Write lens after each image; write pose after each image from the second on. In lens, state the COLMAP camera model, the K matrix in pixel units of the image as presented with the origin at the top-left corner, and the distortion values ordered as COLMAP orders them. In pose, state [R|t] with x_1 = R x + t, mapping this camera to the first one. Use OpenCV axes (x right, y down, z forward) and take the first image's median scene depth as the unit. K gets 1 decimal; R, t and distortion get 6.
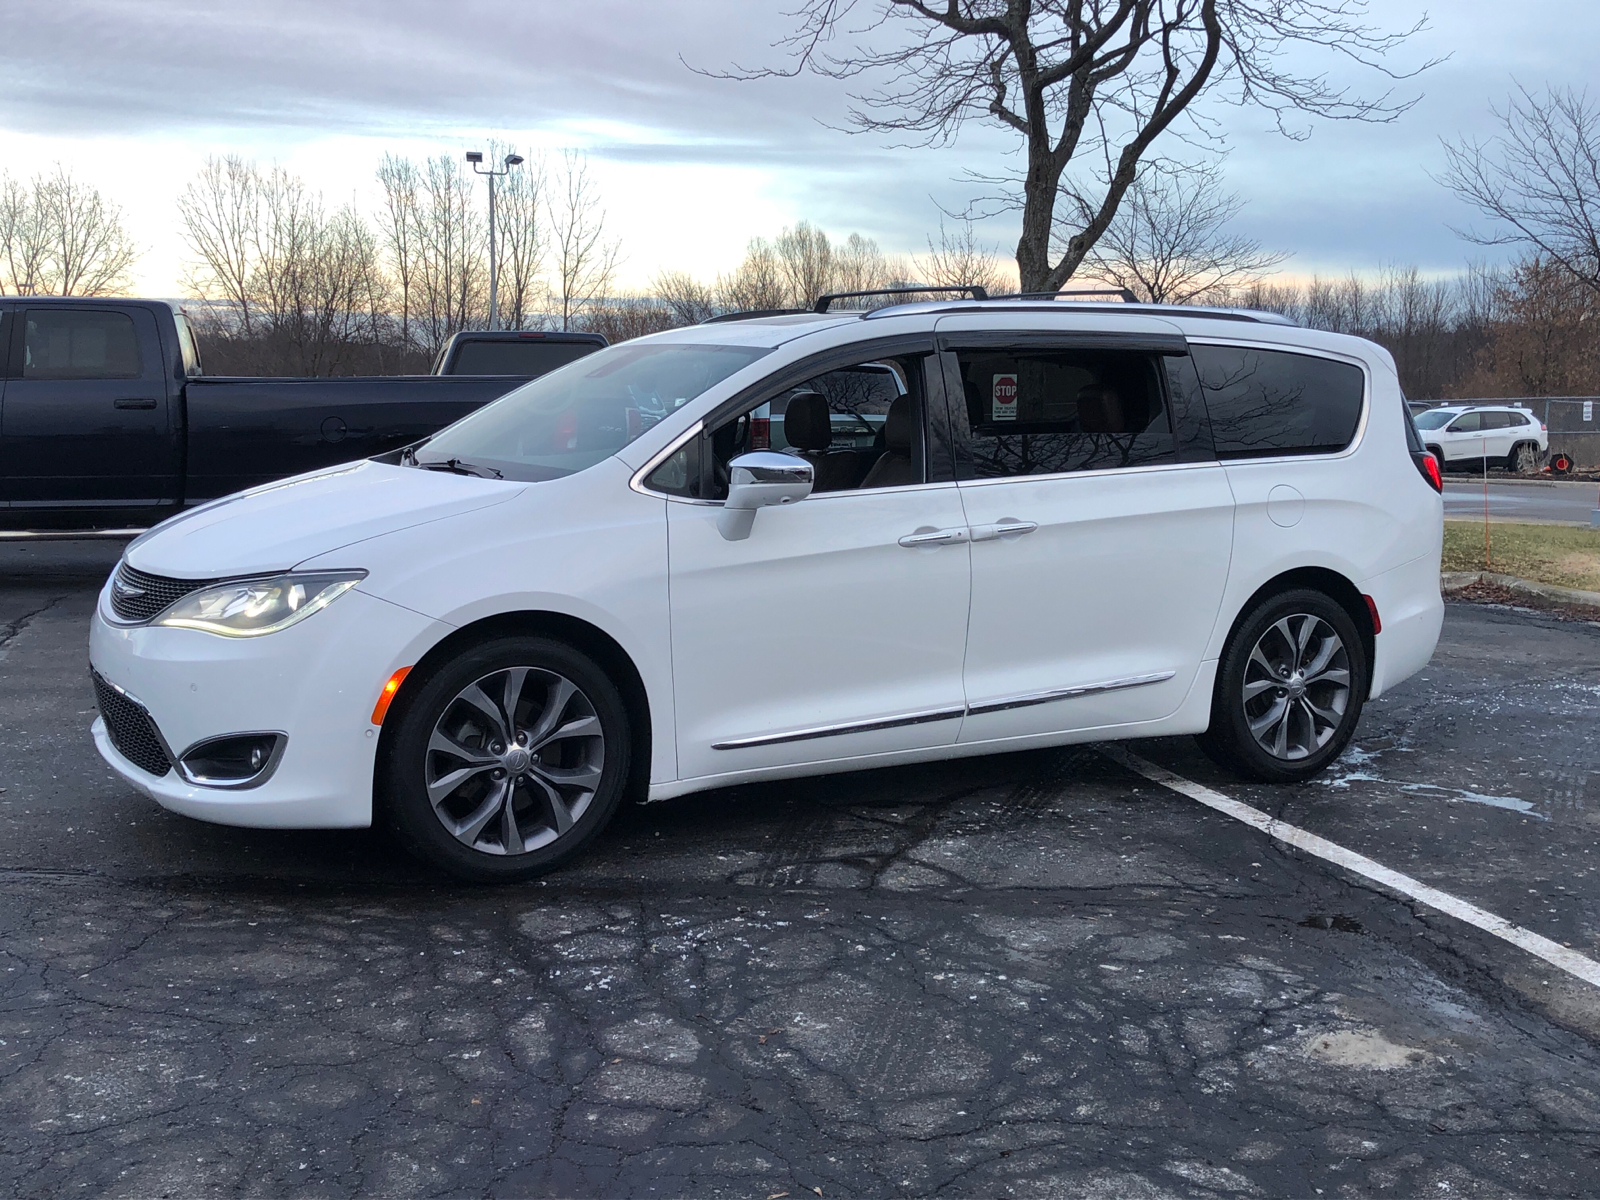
lens RADIAL K [[1829.7, 0, 794.4], [0, 1829.7, 633.1], [0, 0, 1]] dist [0.027275, 0.000000]
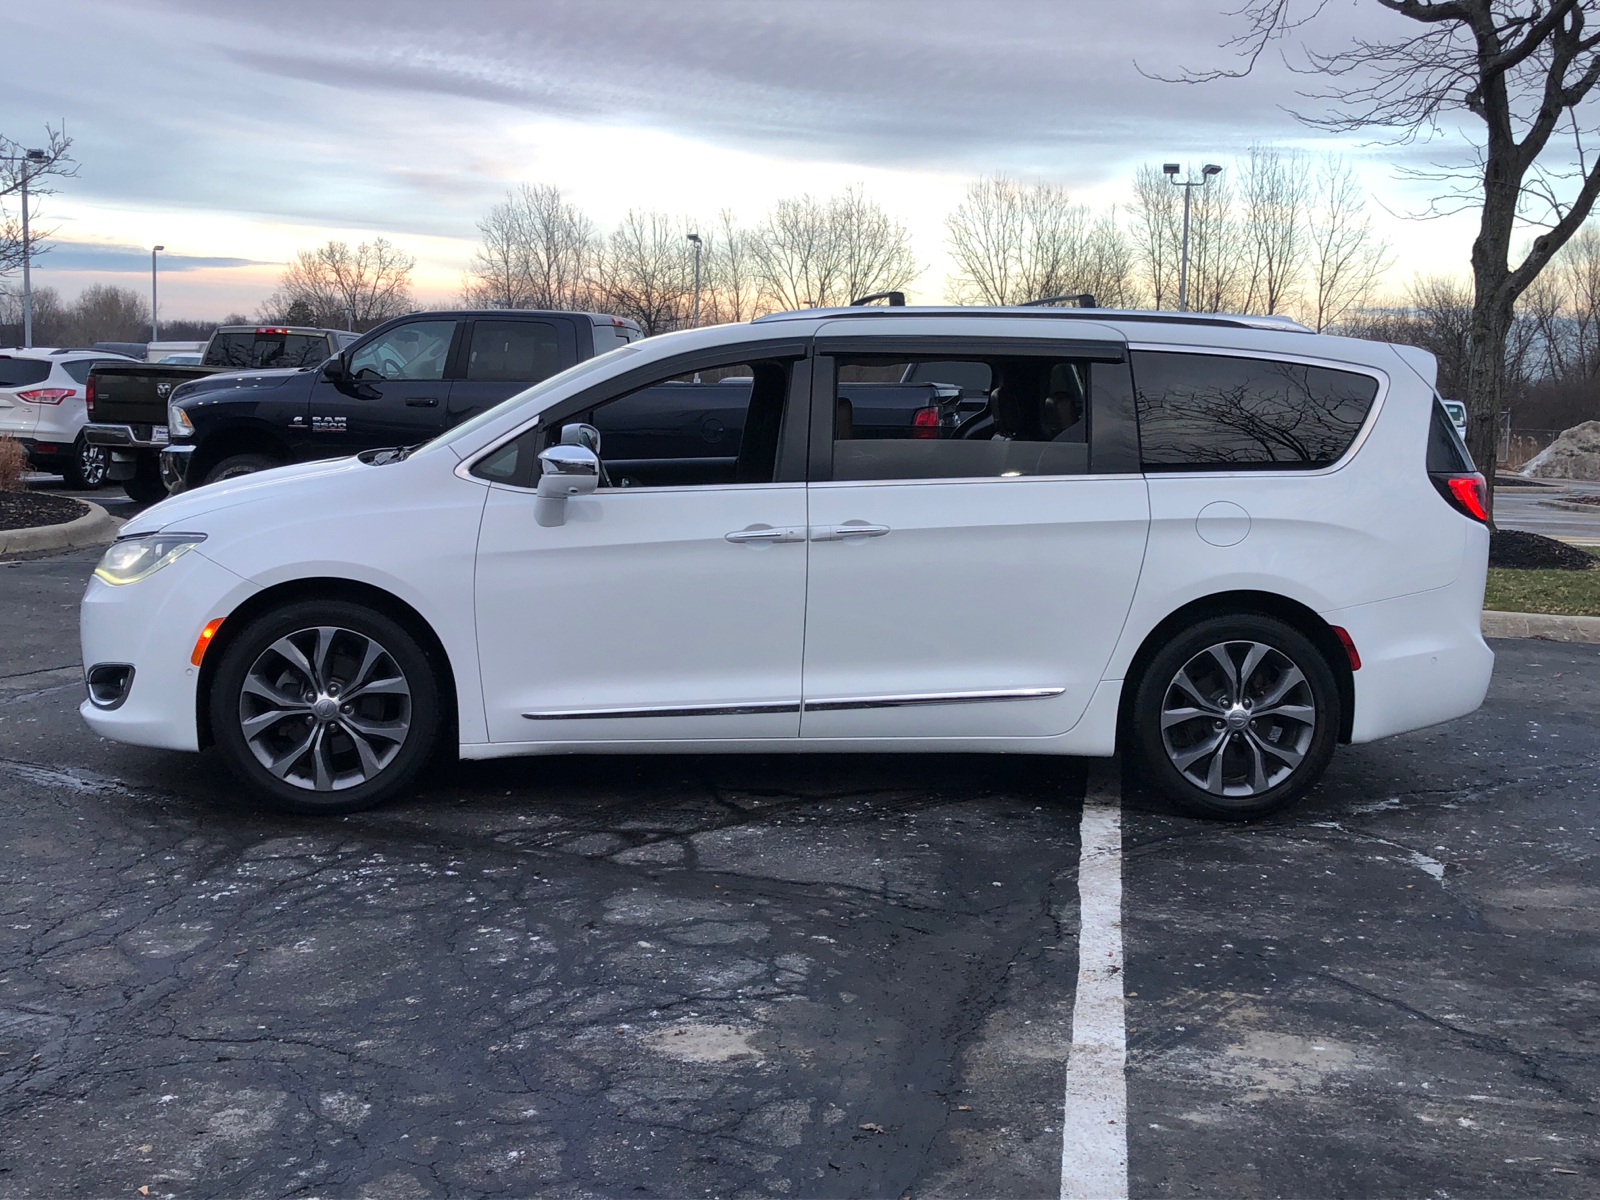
lens RADIAL K [[1829.7, 0, 785.5], [0, 1829.7, 628.1], [0, 0, 1]] dist [0.027275, 0.000000]
pose [[0.908030, 0.066515, -0.413590, 0.490278], [-0.070415, 0.997501, 0.005827, -0.006164], [0.412944, 0.023832, 0.910445, 0.062164]]
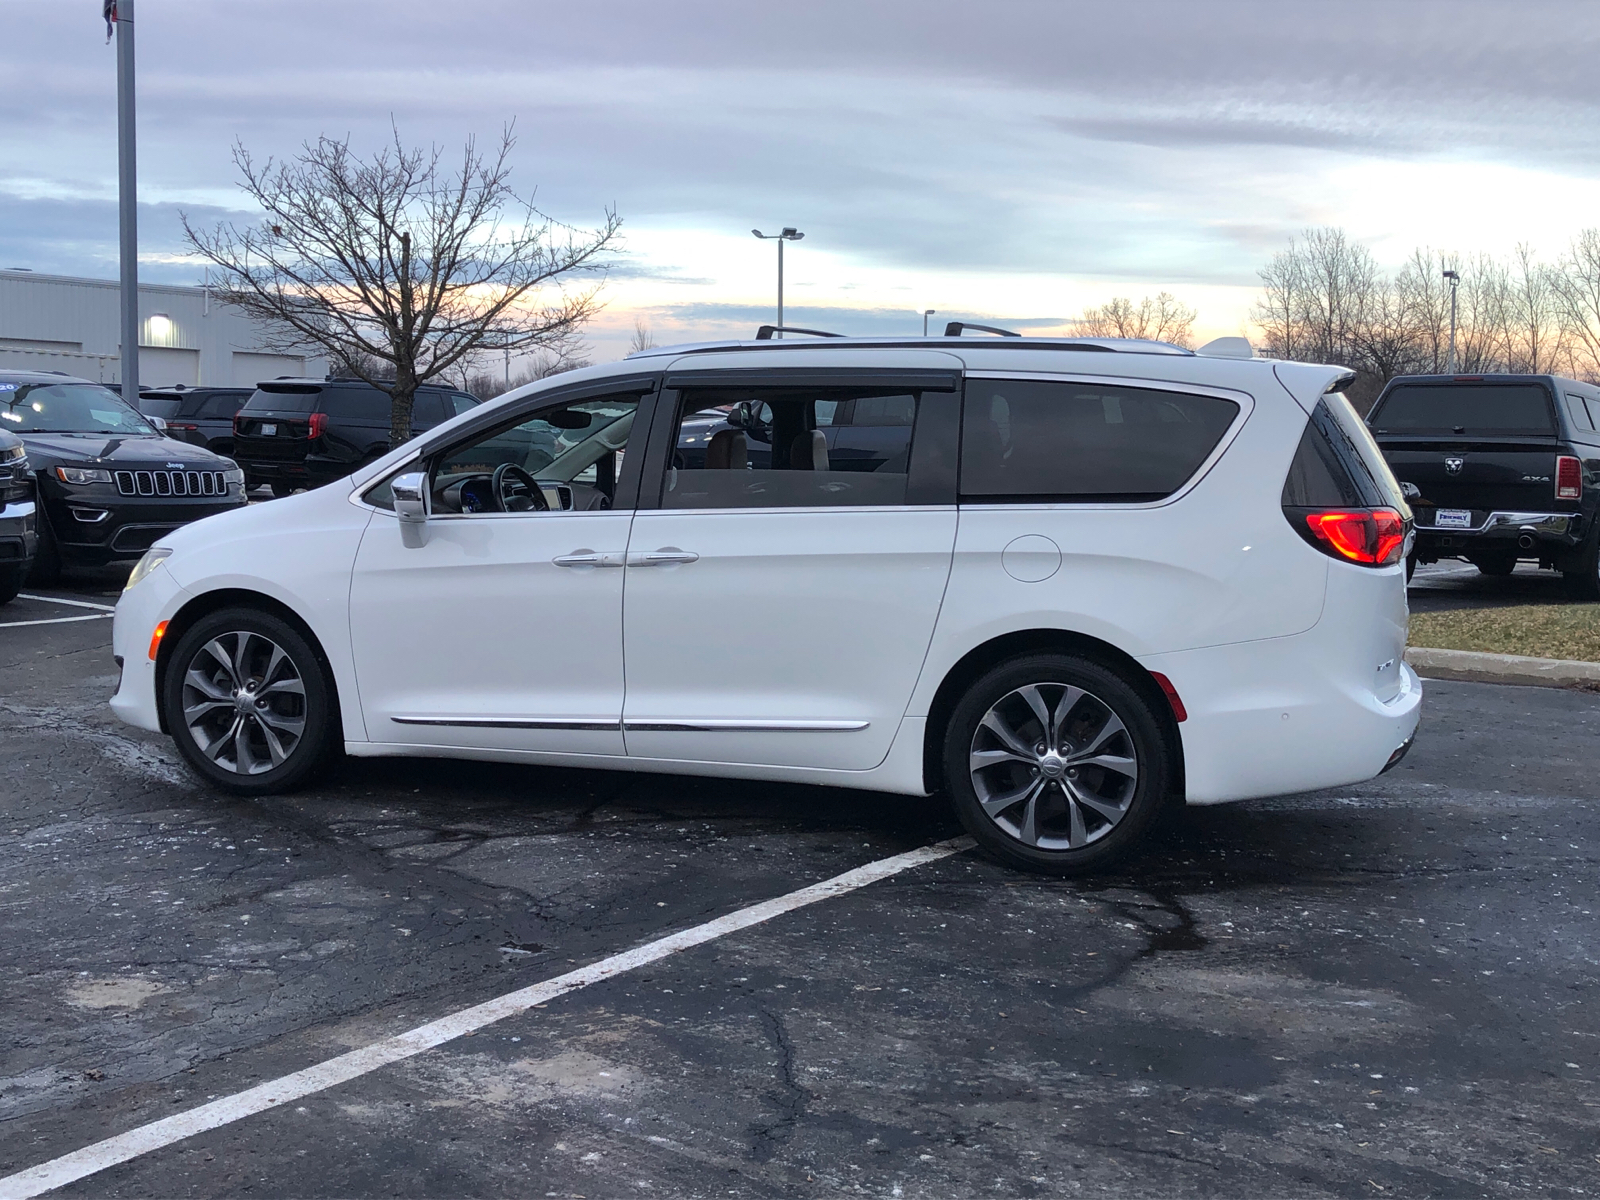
lens RADIAL K [[1829.7, 0, 778.0], [0, 1829.7, 591.9], [0, 0, 1]] dist [0.027275, 0.000000]
pose [[0.644355, 0.068092, -0.761689, 0.930186], [-0.107176, 0.994238, -0.001785, -0.041043], [0.757179, 0.082785, 0.647940, 0.360825]]
